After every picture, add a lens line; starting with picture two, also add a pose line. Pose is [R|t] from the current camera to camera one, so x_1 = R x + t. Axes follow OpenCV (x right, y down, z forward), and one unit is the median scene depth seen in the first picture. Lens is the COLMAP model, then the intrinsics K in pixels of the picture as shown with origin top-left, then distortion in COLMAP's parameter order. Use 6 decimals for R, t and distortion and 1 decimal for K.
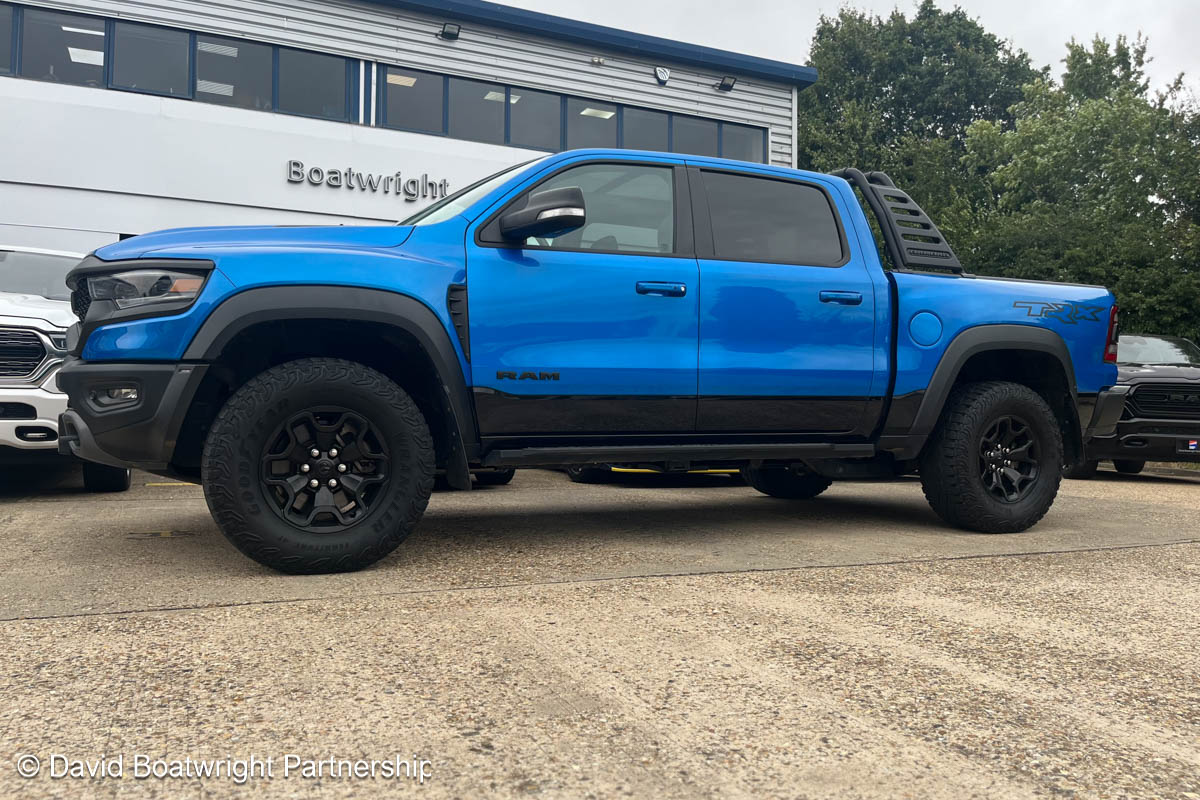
lens RADIAL K [[920.0, 0, 600.1], [0, 920.0, 393.7], [0, 0, 1]] dist [0.032372, -0.039603]
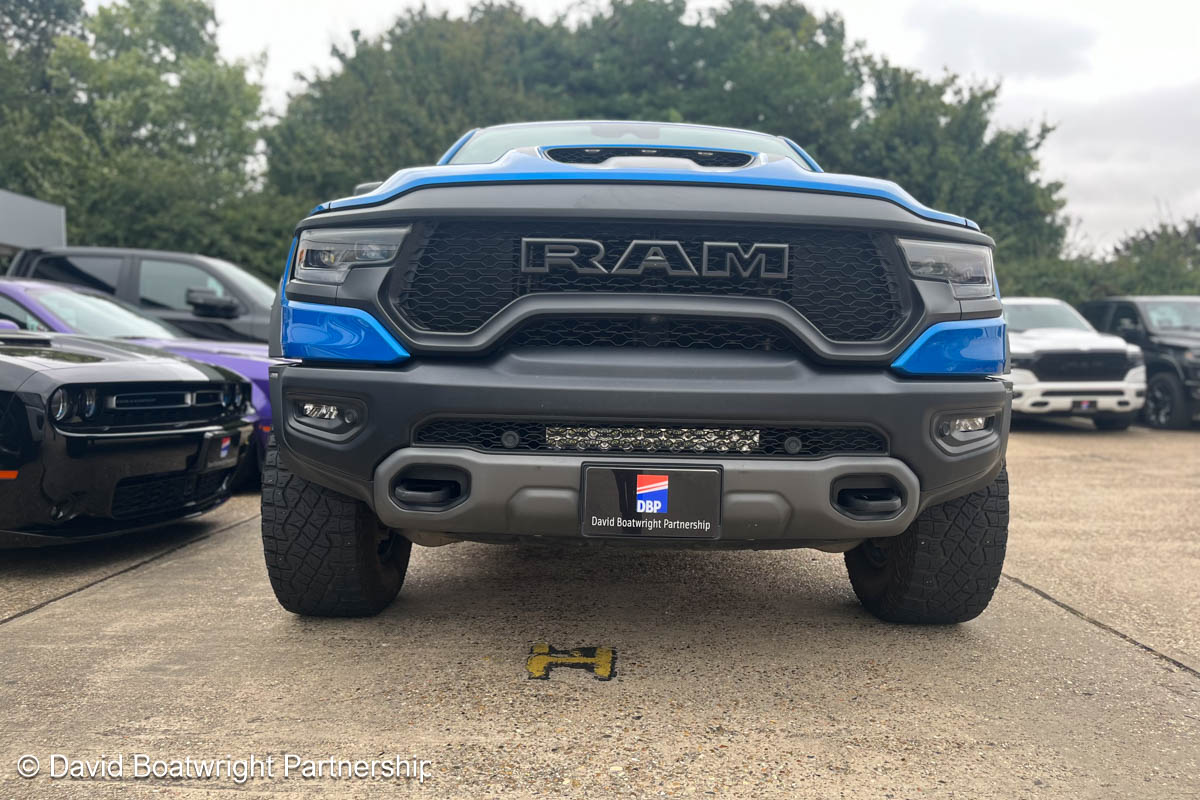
lens RADIAL K [[920.0, 0, 596.3], [0, 920.0, 407.0], [0, 0, 1]] dist [0.032372, -0.039603]
pose [[0.403334, -0.049936, 0.913689, -0.339610], [-0.019310, 0.997823, 0.063058, -0.013851], [-0.914849, -0.043077, 0.401492, 0.265302]]
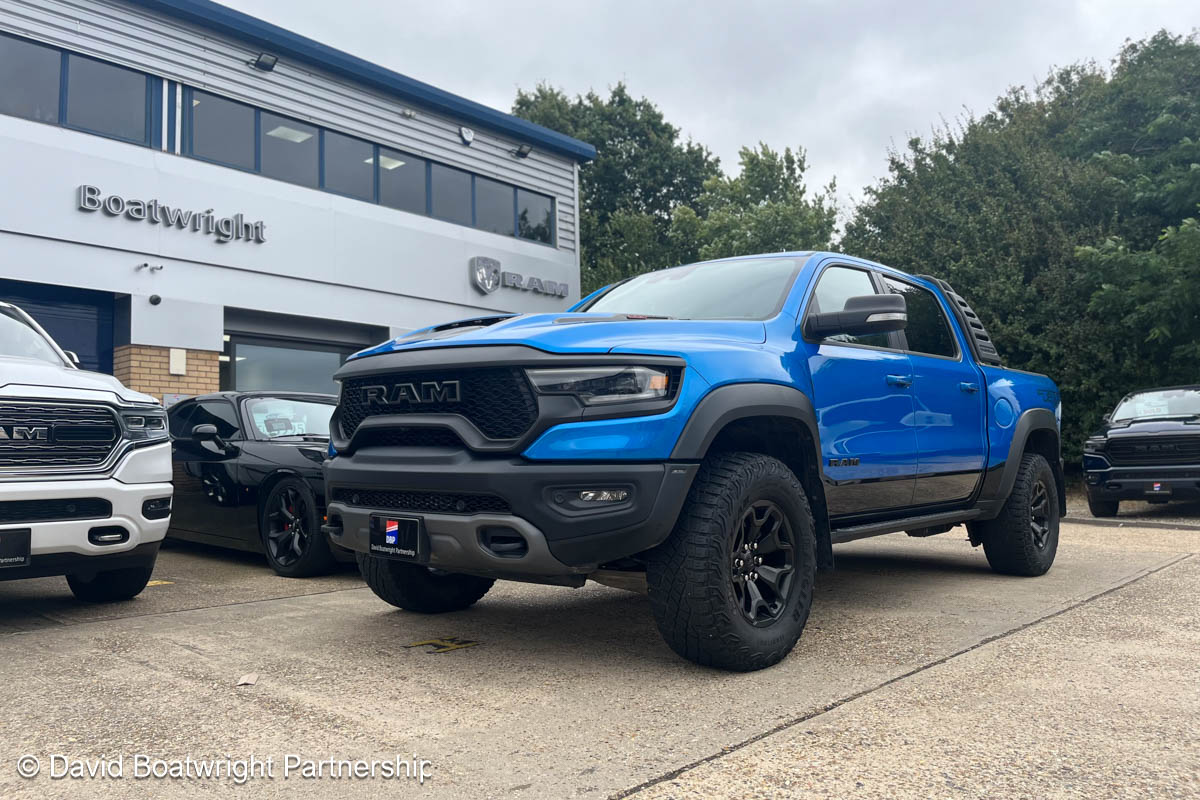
lens RADIAL K [[920.0, 0, 599.3], [0, 920.0, 402.4], [0, 0, 1]] dist [0.032372, -0.039603]
pose [[0.908710, 0.006024, 0.417384, -0.246314], [0.010585, 0.999242, -0.037466, -0.016417], [-0.417293, 0.038463, 0.907958, 0.040349]]
